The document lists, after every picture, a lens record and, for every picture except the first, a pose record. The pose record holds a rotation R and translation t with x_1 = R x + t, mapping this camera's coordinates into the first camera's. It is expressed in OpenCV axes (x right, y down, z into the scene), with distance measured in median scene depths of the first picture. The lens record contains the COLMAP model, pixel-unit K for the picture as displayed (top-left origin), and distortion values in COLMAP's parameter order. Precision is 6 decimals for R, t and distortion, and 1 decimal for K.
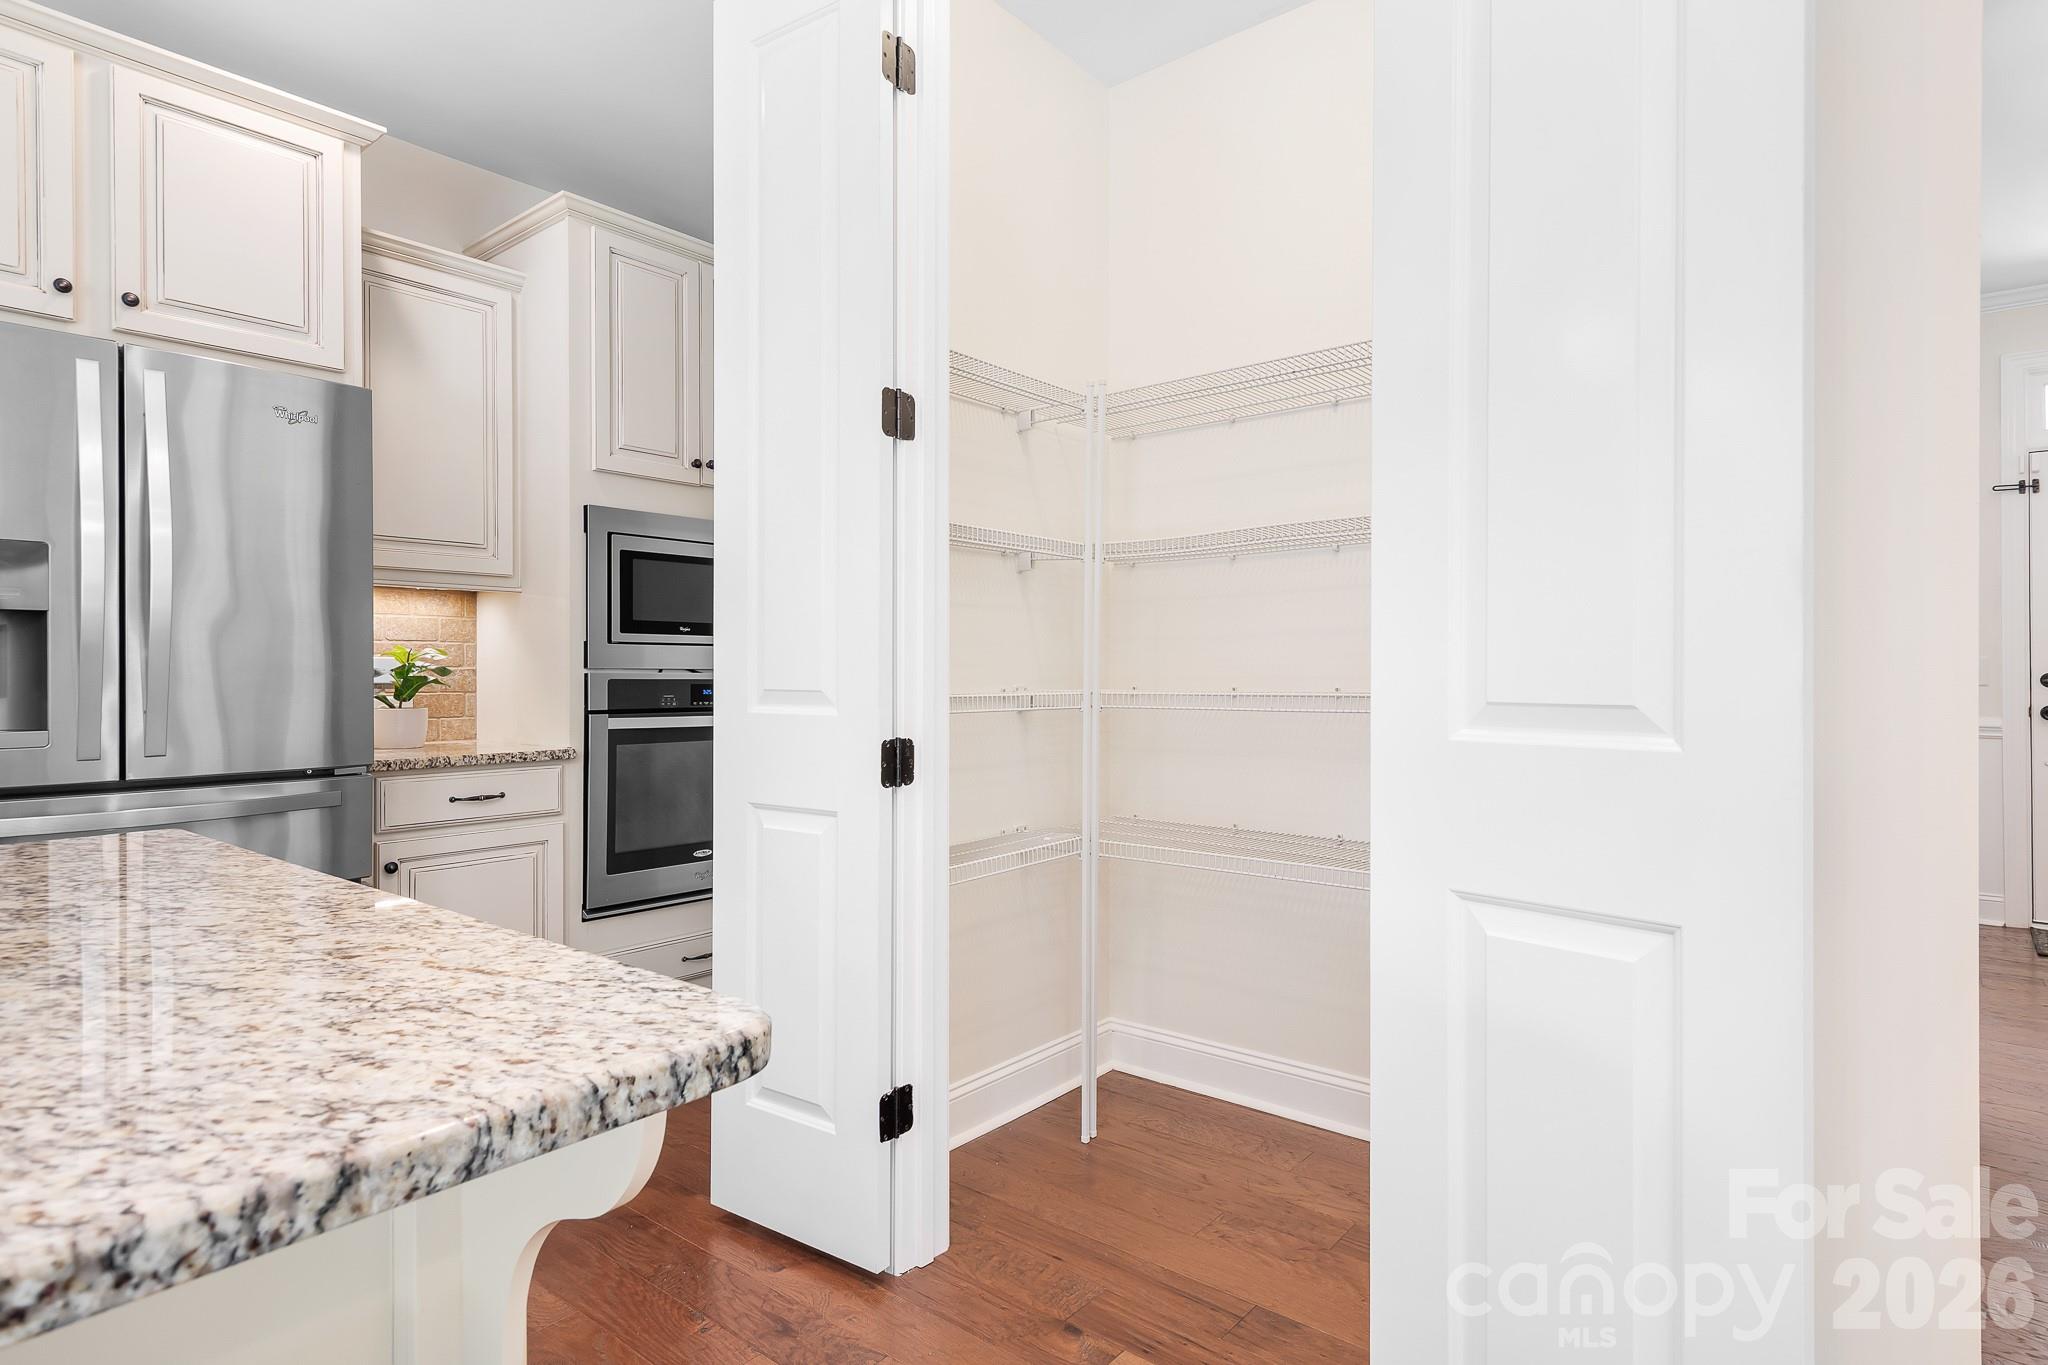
lens RADIAL K [[1077.5, 0, 1034.4], [0, 1077.5, 669.0], [0, 0, 1]] dist [0.021383, -0.011404]
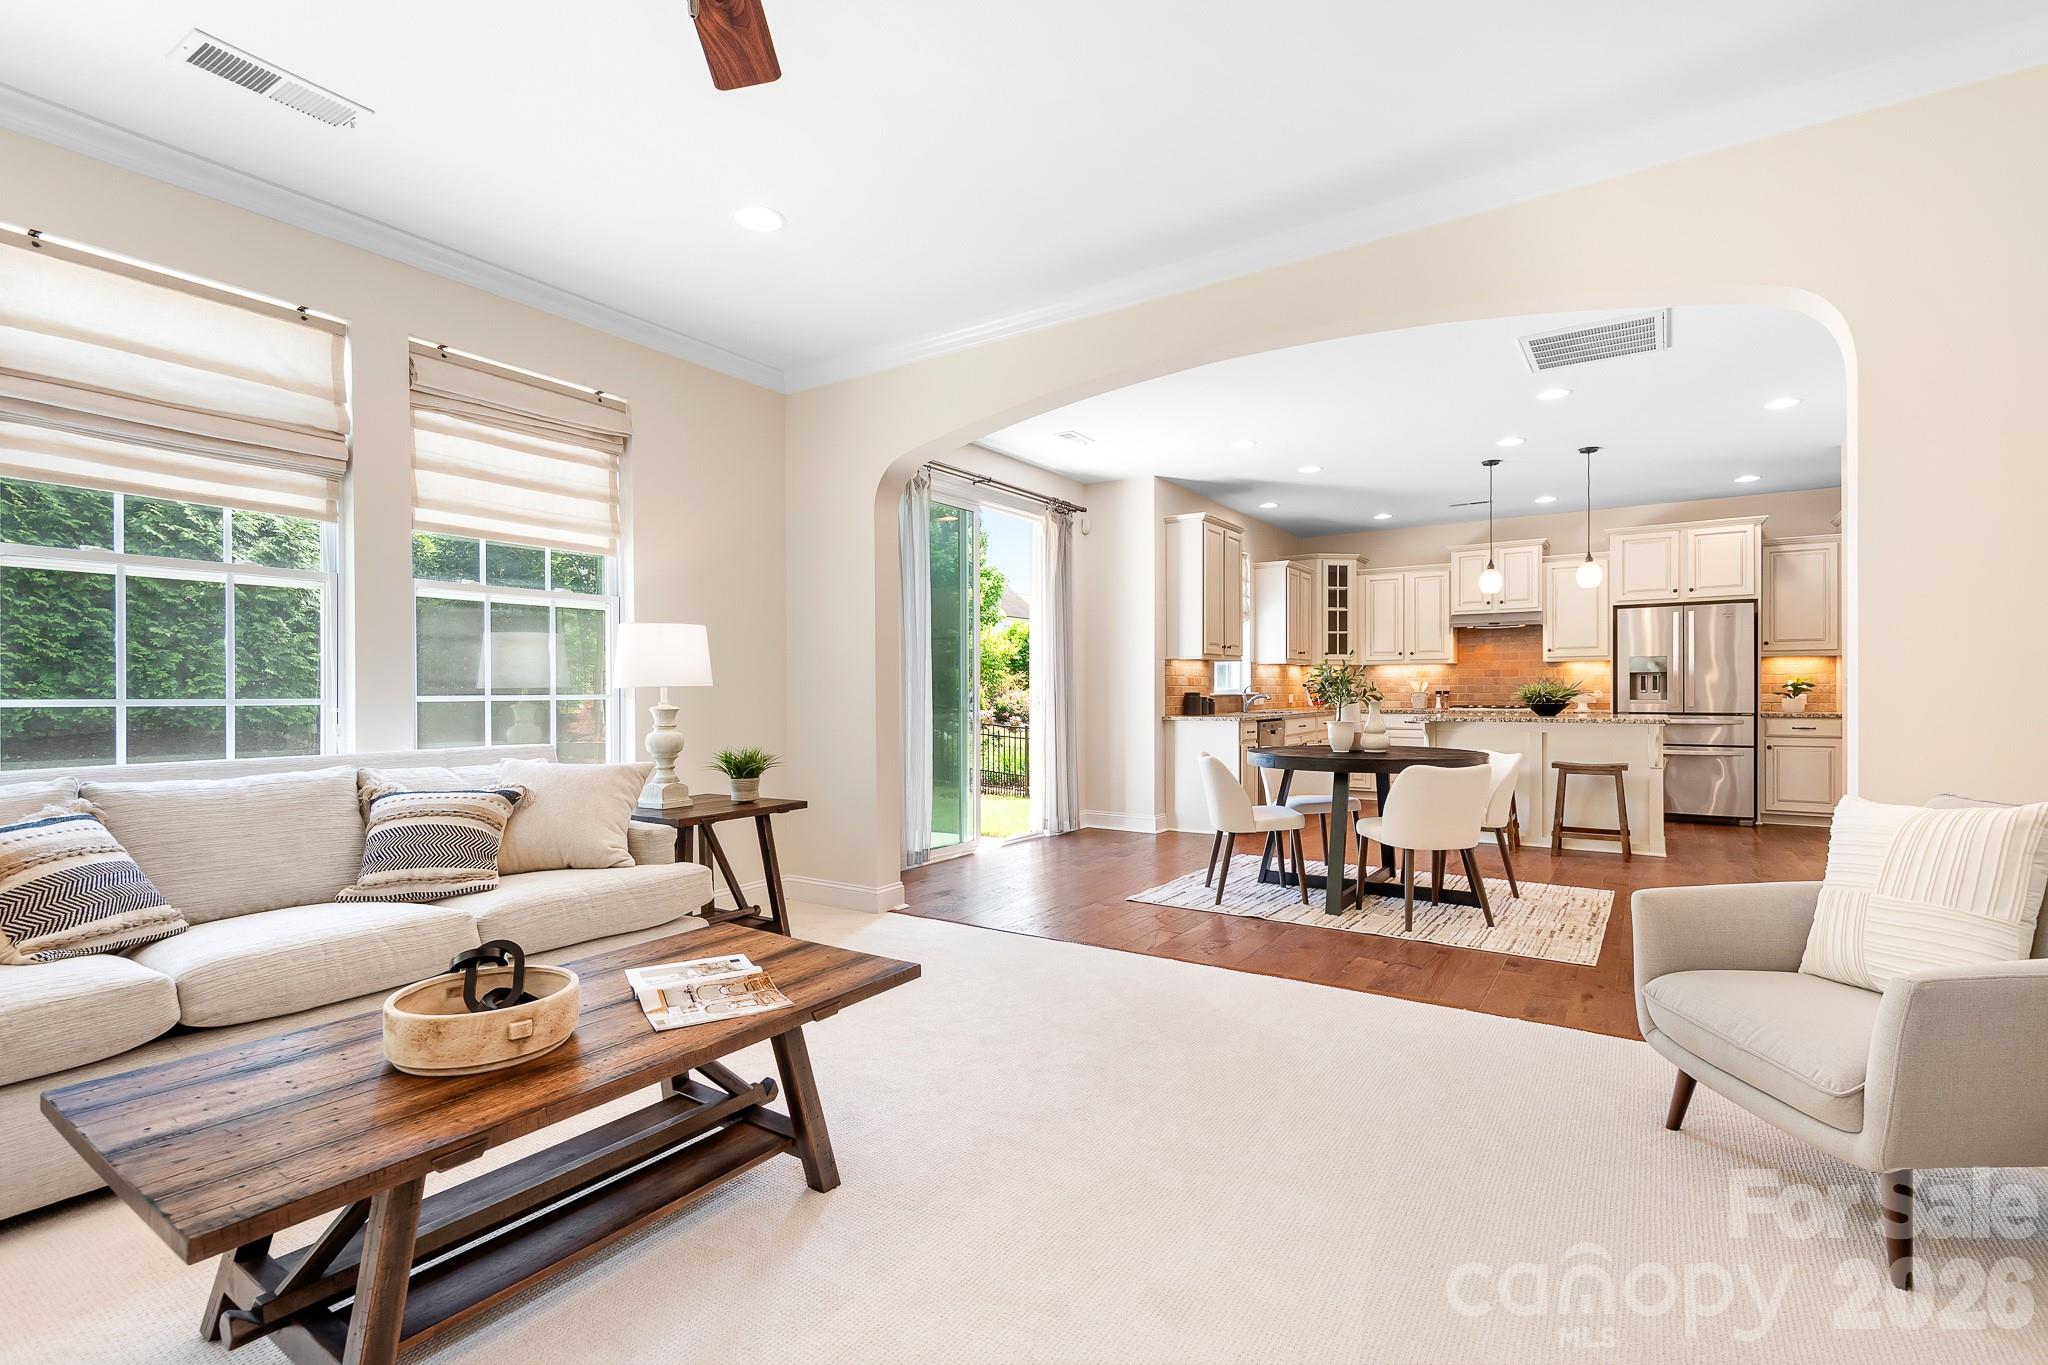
lens RADIAL K [[930.1, 0, 1023.1], [0, 930.1, 689.7], [0, 0, 1]] dist [0.003154, -0.005049]
pose [[0.092743, -0.002892, -0.995686, 1.700209], [0.004338, 0.999987, -0.002500, 0.011182], [0.995681, -0.004087, 0.092754, -1.271037]]
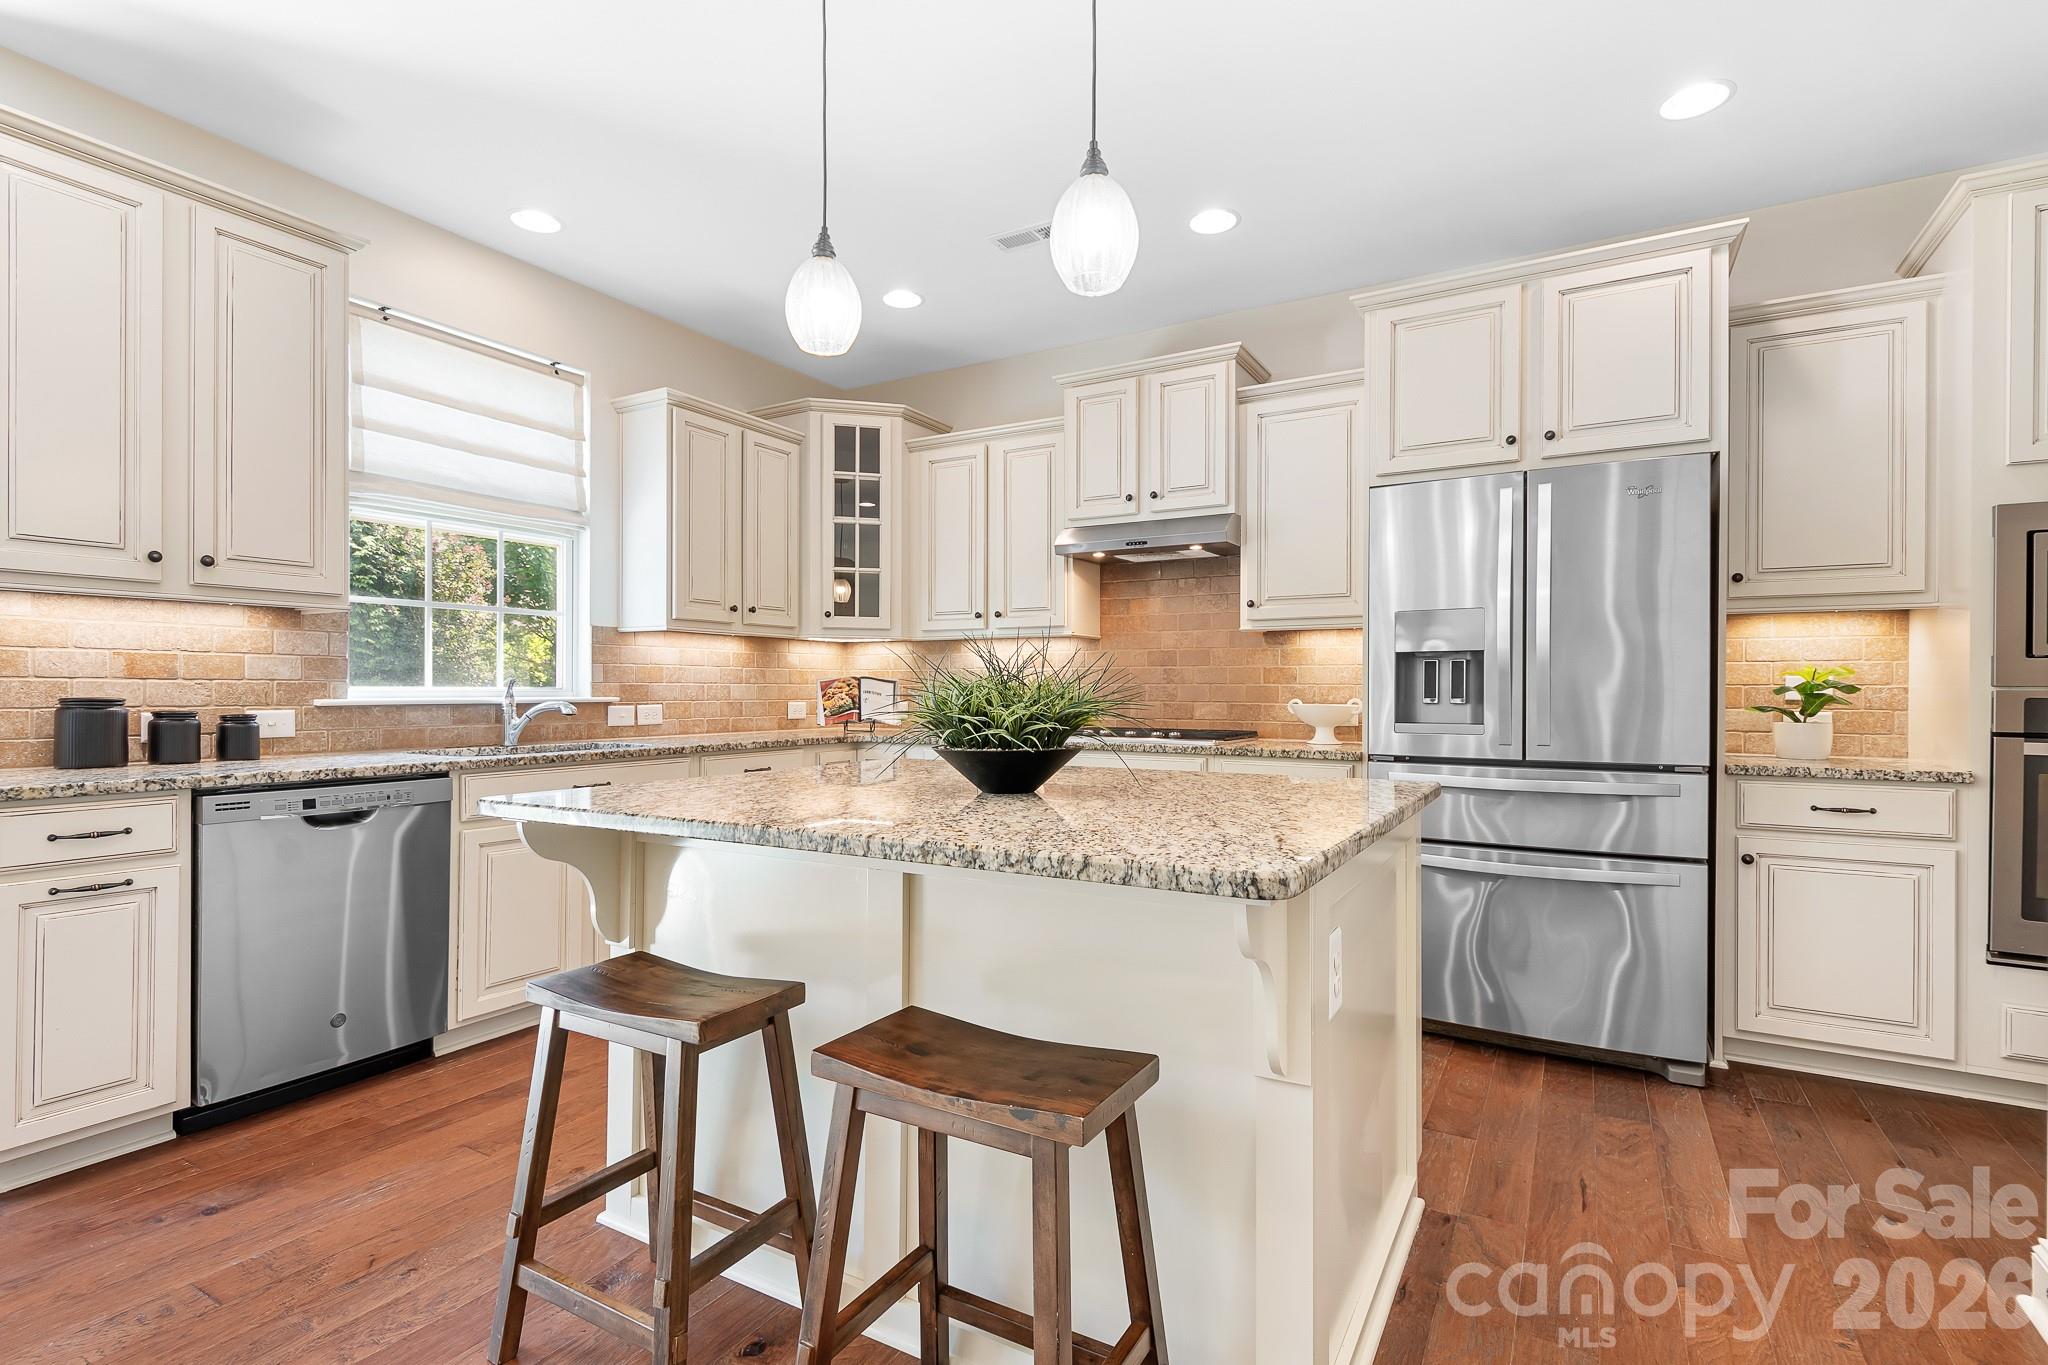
lens RADIAL K [[983.5, 0, 1024.0], [0, 983.5, 682.5], [0, 0, 1]] dist [0.015281, -0.010815]
pose [[0.153249, -0.006316, -0.988167, 0.285037], [-0.001087, 0.999978, -0.006560, 0.003081], [0.988187, 0.002079, 0.153239, 0.070719]]
